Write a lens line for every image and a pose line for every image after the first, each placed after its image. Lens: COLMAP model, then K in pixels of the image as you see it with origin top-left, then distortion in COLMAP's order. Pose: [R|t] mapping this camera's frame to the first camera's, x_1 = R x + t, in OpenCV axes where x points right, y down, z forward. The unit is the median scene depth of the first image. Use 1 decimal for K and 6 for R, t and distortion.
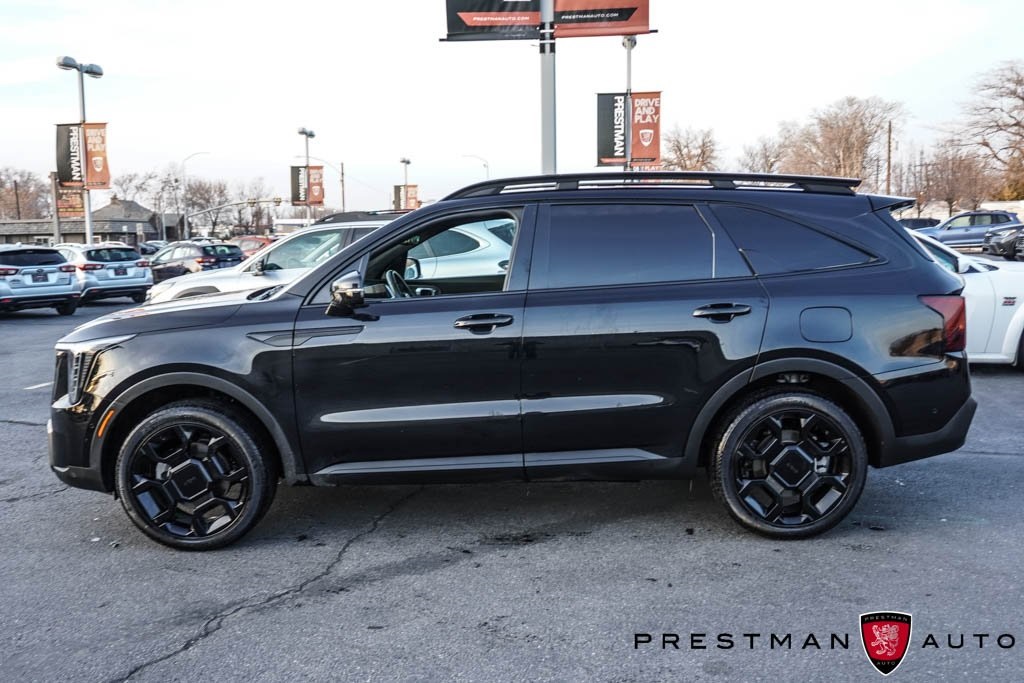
lens RADIAL K [[945.6, 0, 512.3], [0, 945.6, 343.8], [0, 0, 1]] dist [-0.016898, 0.000000]
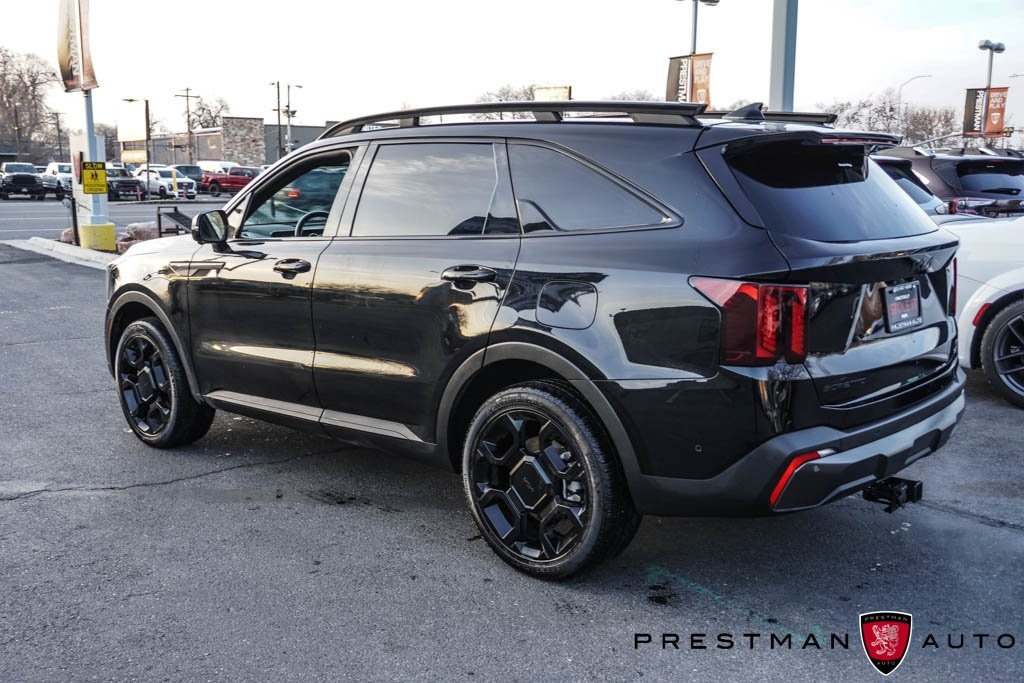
lens RADIAL K [[1058.3, 0, 511.9], [0, 1058.3, 340.0], [0, 0, 1]] dist [0.013260, 0.000000]
pose [[0.719711, 0.119943, -0.683835, 0.193442], [-0.089914, 0.992772, 0.079498, -0.012062], [0.688427, 0.004270, 0.725293, 0.079813]]
